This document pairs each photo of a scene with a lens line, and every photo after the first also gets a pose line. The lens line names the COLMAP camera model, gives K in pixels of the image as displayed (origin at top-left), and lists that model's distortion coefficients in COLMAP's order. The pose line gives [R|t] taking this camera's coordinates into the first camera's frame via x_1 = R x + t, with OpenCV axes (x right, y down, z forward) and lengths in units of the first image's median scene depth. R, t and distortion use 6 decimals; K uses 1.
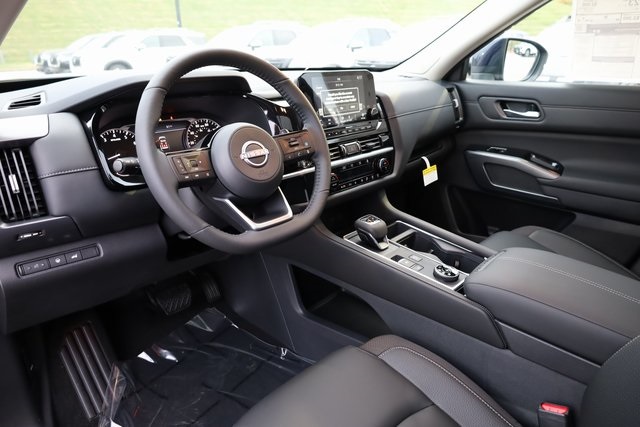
lens RADIAL K [[441.6, 0, 320.0], [0, 441.6, 213.5], [0, 0, 1]] dist [0.003209, -0.002934]
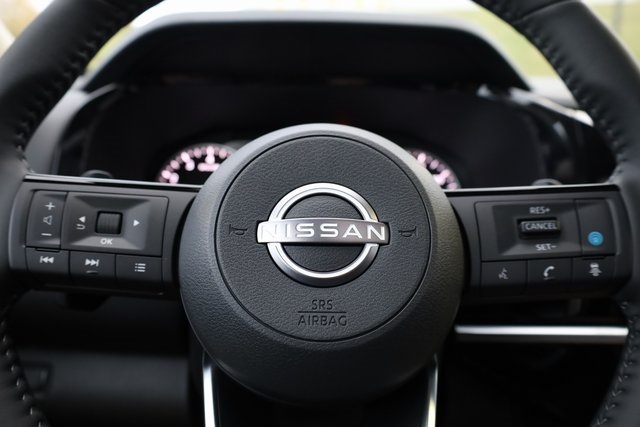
lens RADIAL K [[549.0, 0, 320.0], [0, 549.0, 213.5], [0, 0, 1]] dist [-0.006326, -0.001435]
pose [[0.716557, 0.140691, -0.683192, 0.067214], [-0.262973, 0.961663, -0.077778, -0.106557], [0.646058, 0.235393, 0.726085, 0.673791]]
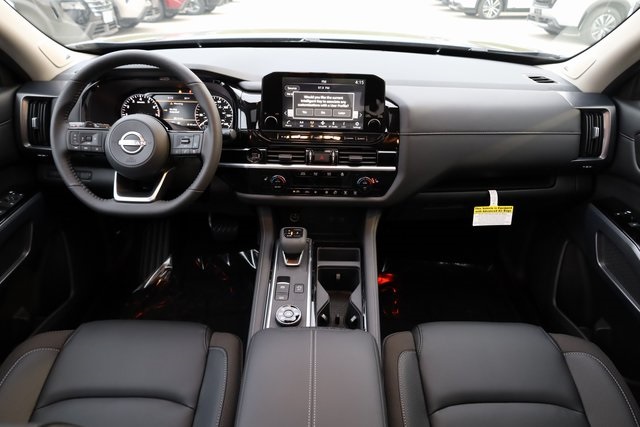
lens RADIAL K [[441.3, 0, 321.1], [0, 441.3, 216.0], [0, 0, 1]] dist [-0.001017, -0.000357]
pose [[0.679665, 0.374972, -0.630438, 0.952004], [-0.272493, 0.927030, 0.257610, -0.362812], [0.681031, -0.003298, 0.732247, 0.404119]]
